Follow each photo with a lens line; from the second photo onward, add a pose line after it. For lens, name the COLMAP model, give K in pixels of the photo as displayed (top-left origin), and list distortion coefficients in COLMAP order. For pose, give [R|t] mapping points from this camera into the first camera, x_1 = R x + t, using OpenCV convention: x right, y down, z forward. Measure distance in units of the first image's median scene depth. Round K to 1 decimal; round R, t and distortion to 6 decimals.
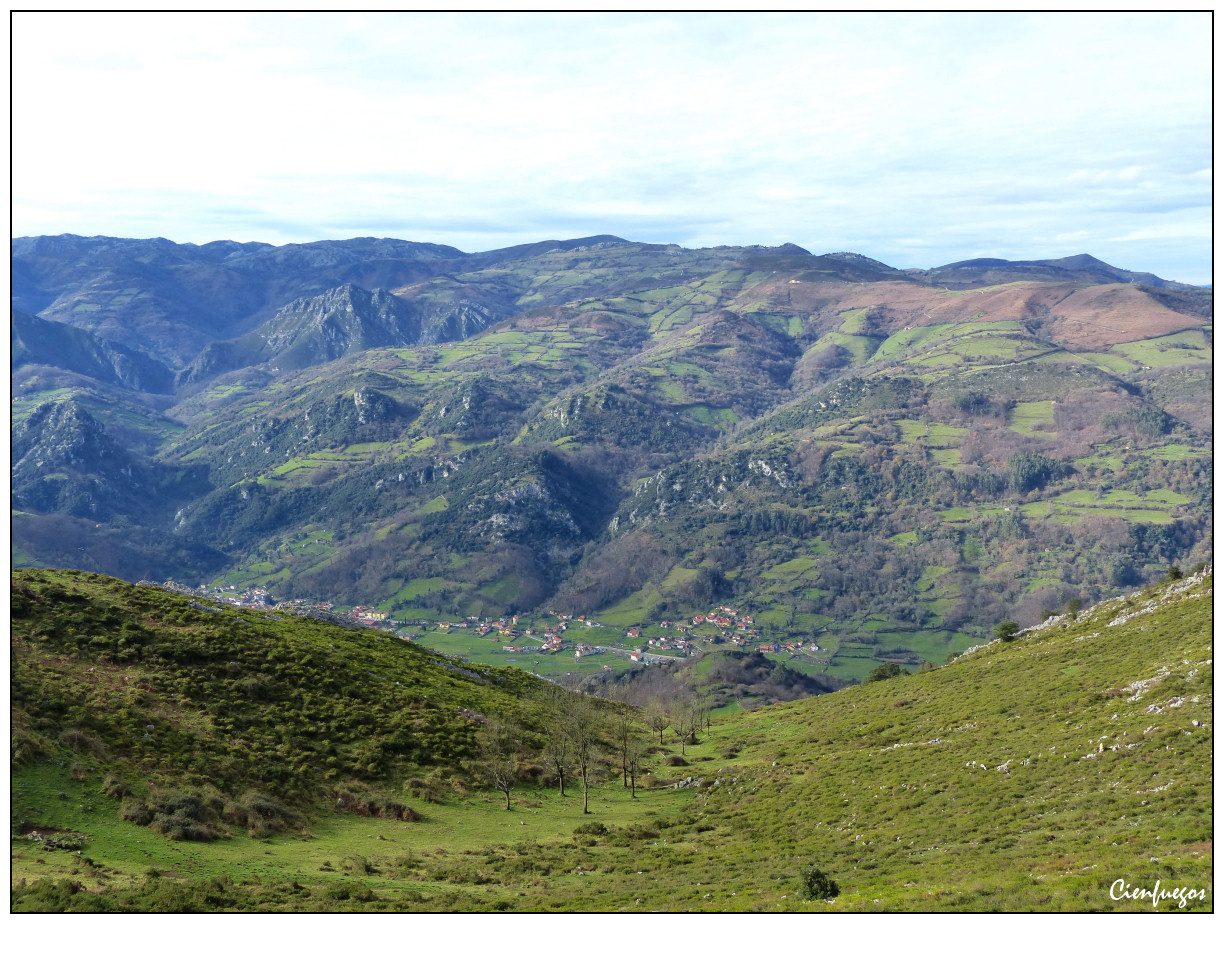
lens RADIAL K [[1258.5, 0, 612.0], [0, 1258.5, 477.0], [0, 0, 1]] dist [-0.009991, 0.018601]
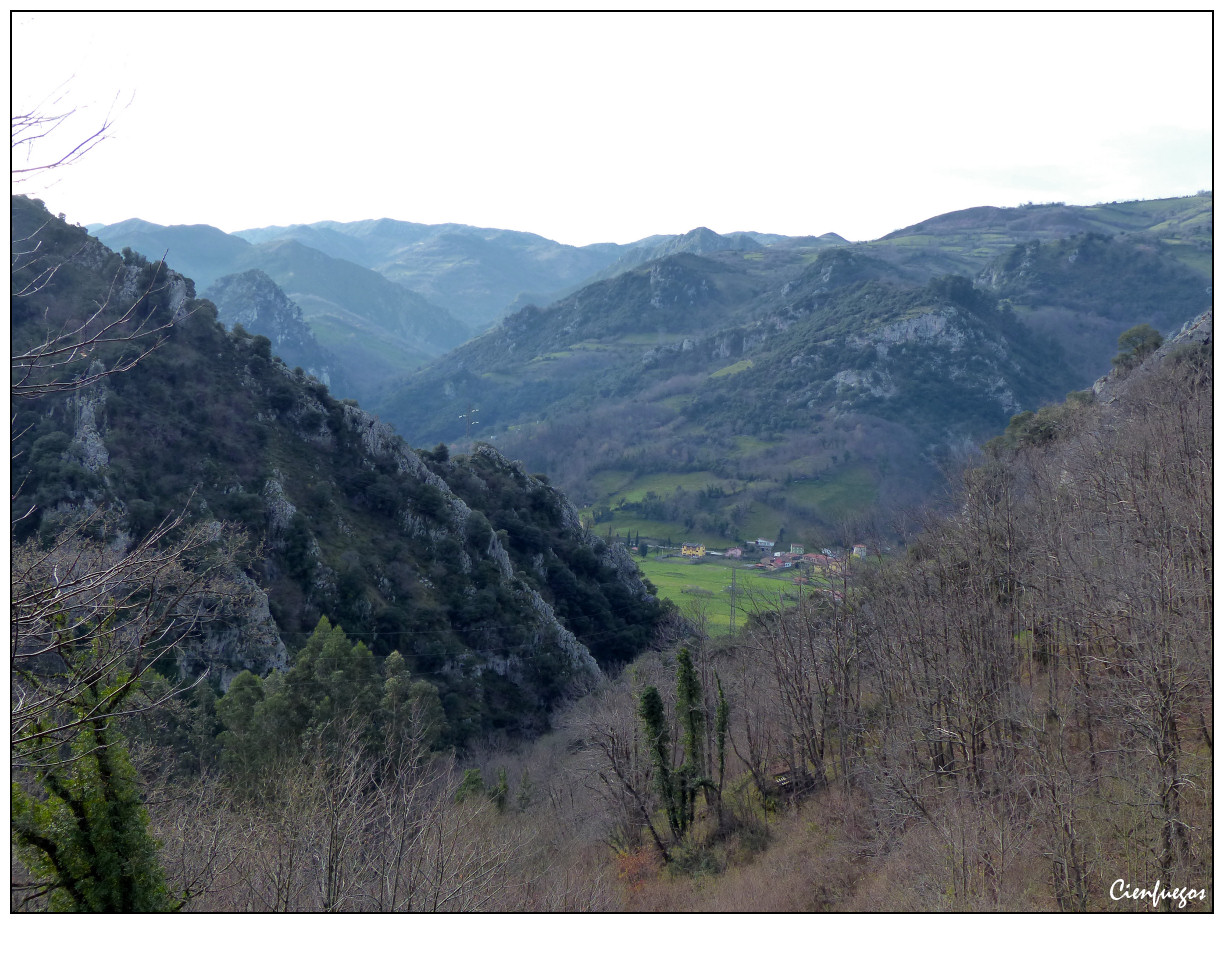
lens RADIAL K [[1325.8, 0, 612.0], [0, 1325.8, 477.0], [0, 0, 1]] dist [-0.022922, -0.005300]
pose [[0.950515, 0.074911, -0.301512, -0.016698], [-0.101049, 0.992271, -0.072026, 0.089343], [0.293786, 0.098930, 0.950738, 0.388112]]
